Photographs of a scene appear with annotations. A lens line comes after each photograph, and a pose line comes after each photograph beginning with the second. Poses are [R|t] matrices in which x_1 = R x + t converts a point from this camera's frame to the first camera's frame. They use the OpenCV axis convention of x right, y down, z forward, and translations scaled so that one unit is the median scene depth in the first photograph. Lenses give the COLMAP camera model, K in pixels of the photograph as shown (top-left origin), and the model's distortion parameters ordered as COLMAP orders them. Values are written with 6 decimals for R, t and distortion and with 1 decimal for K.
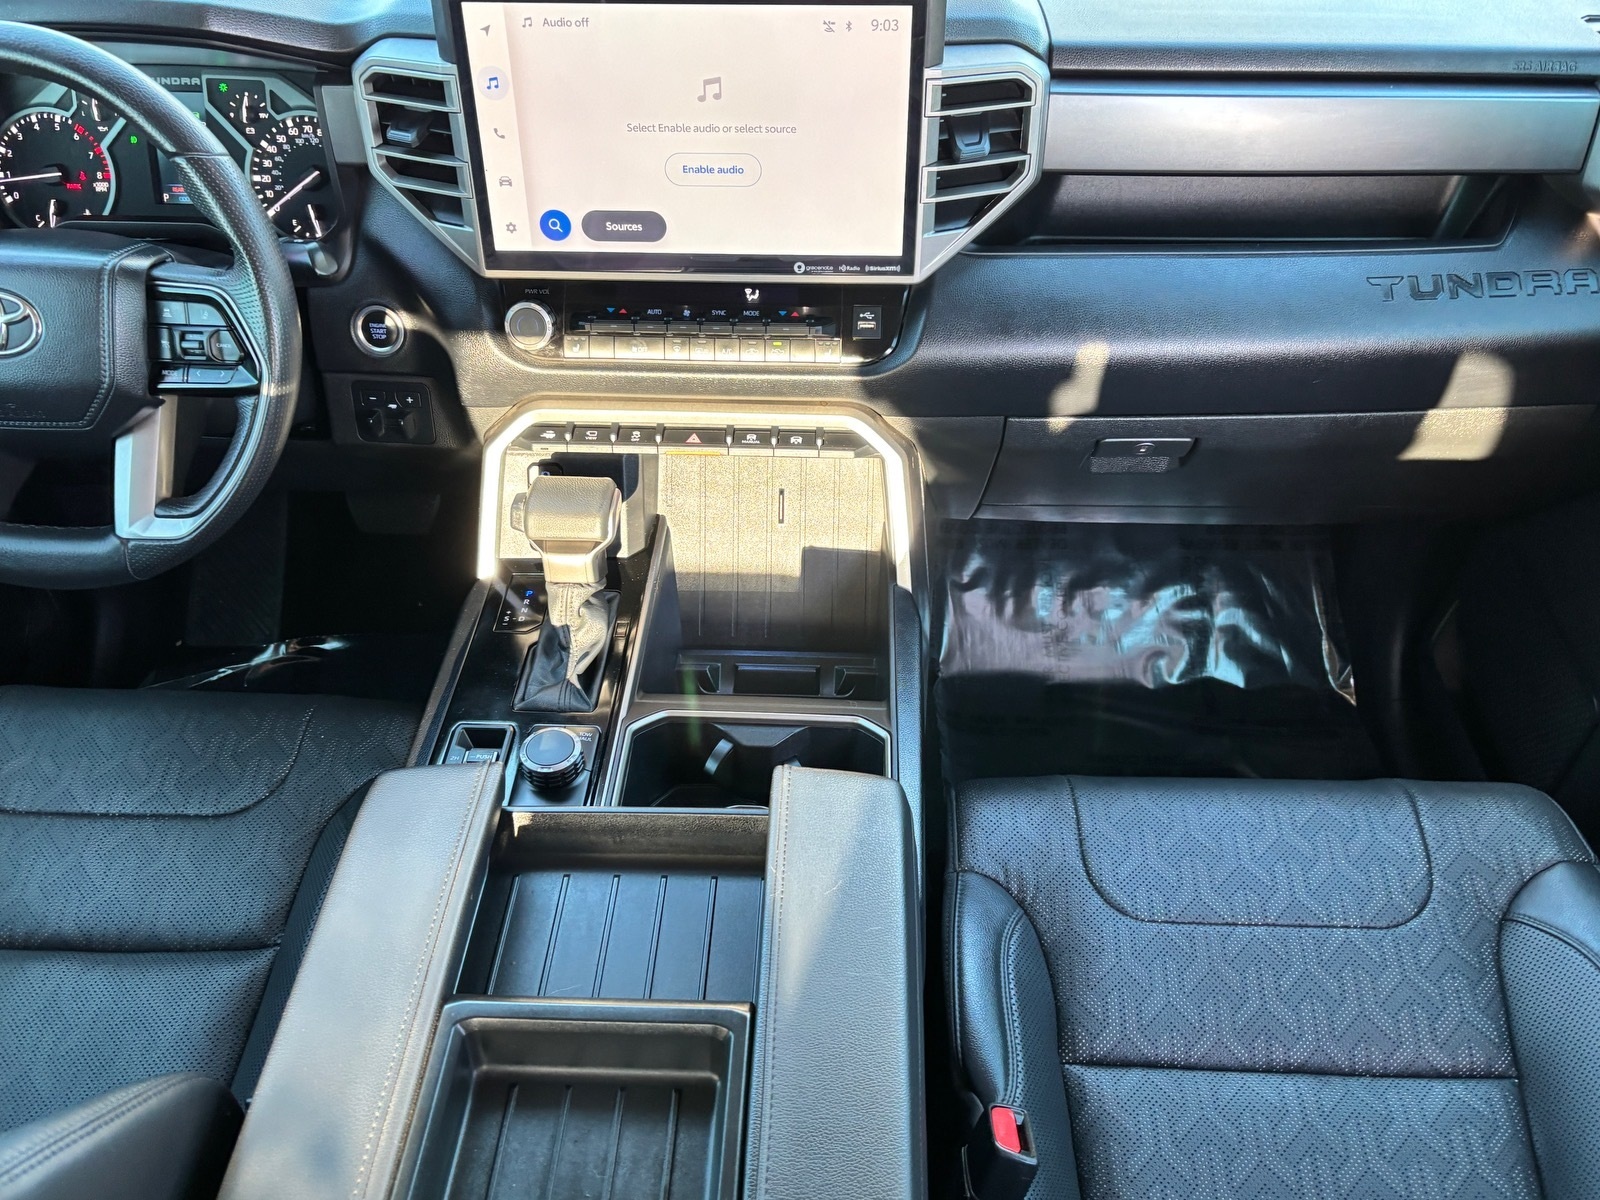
lens RADIAL K [[1341.3, 0, 809.0], [0, 1341.3, 608.6], [0, 0, 1]] dist [0.027949, -0.019795]
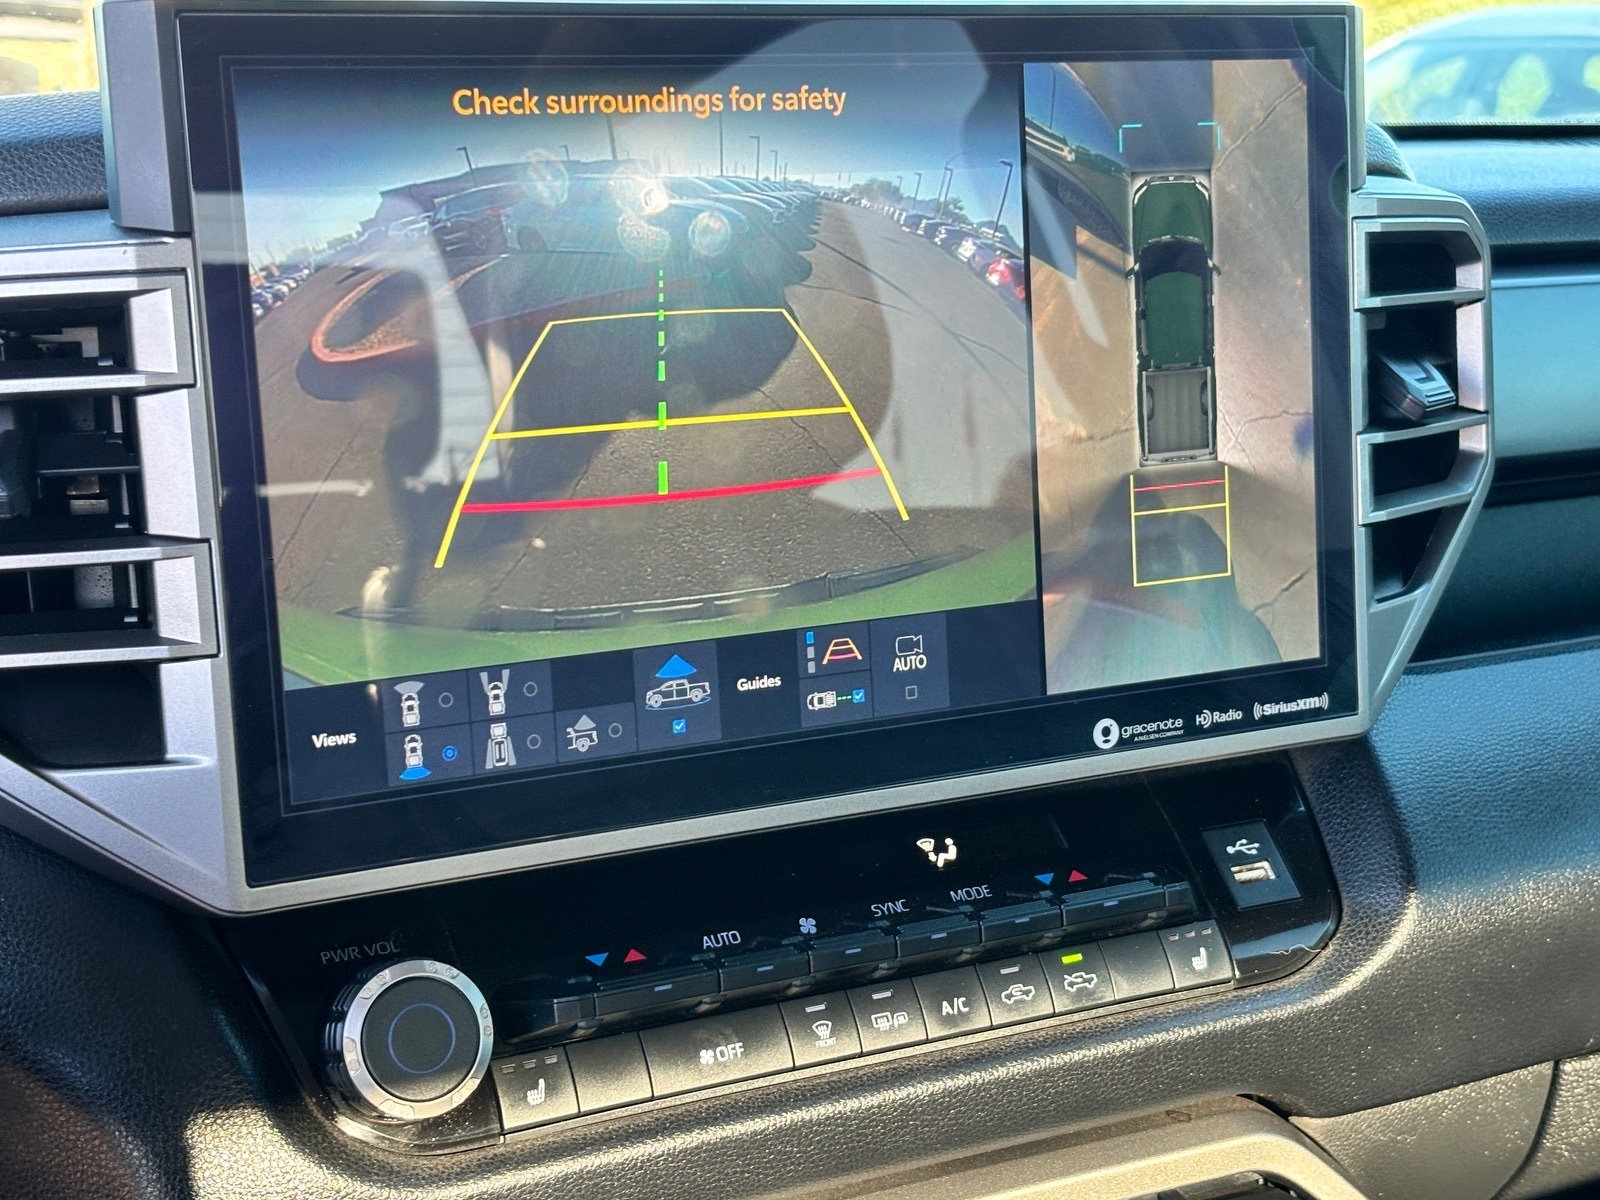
lens RADIAL K [[2557.2, 0, 780.5], [0, 2557.2, 626.9], [0, 0, 1]] dist [0.113333, 0.000000]
pose [[0.865735, -0.108807, 0.488532, -0.404271], [0.323049, 0.867013, -0.379378, -0.044560], [-0.382285, 0.486260, 0.785754, 0.465061]]
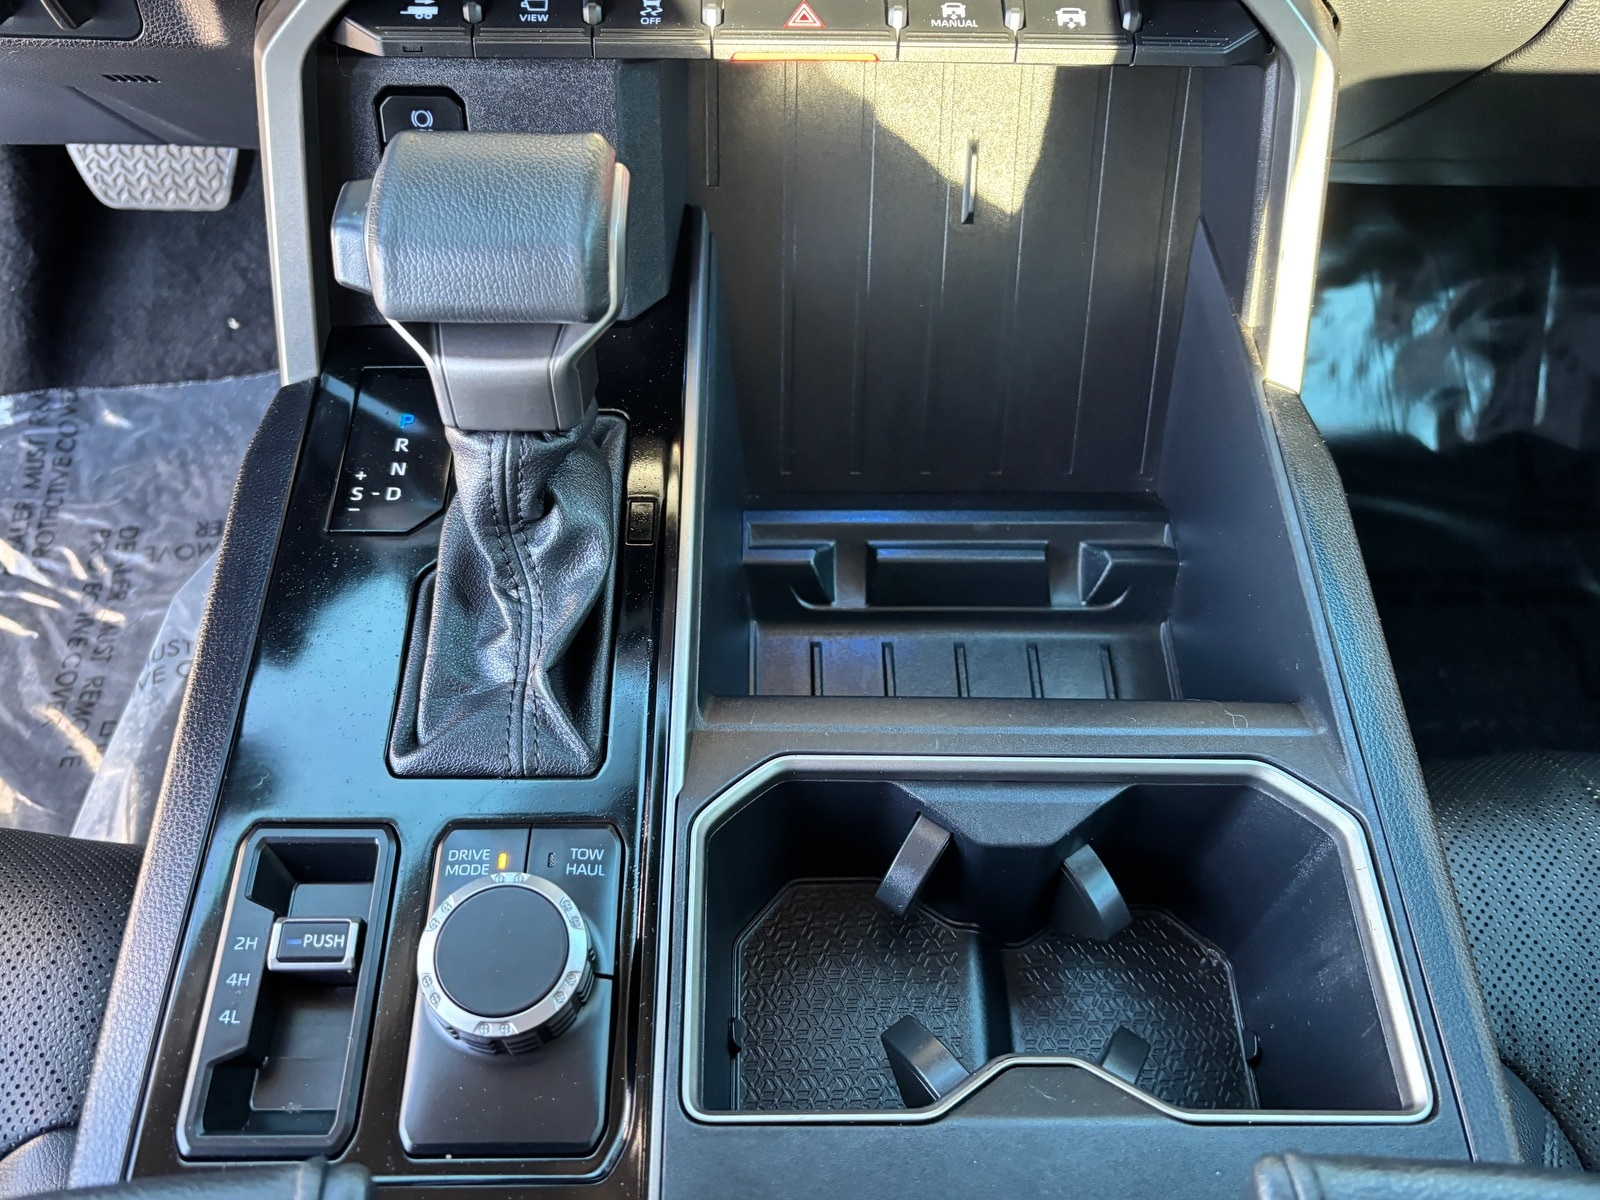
lens RADIAL K [[1341.3, 0, 789.3], [0, 1341.3, 601.6], [0, 0, 1]] dist [0.027949, -0.019795]
pose [[0.998281, -0.028481, 0.051215, -0.120117], [0.013262, 0.961082, 0.275946, -0.075481], [-0.057081, -0.274792, 0.959808, 0.608381]]
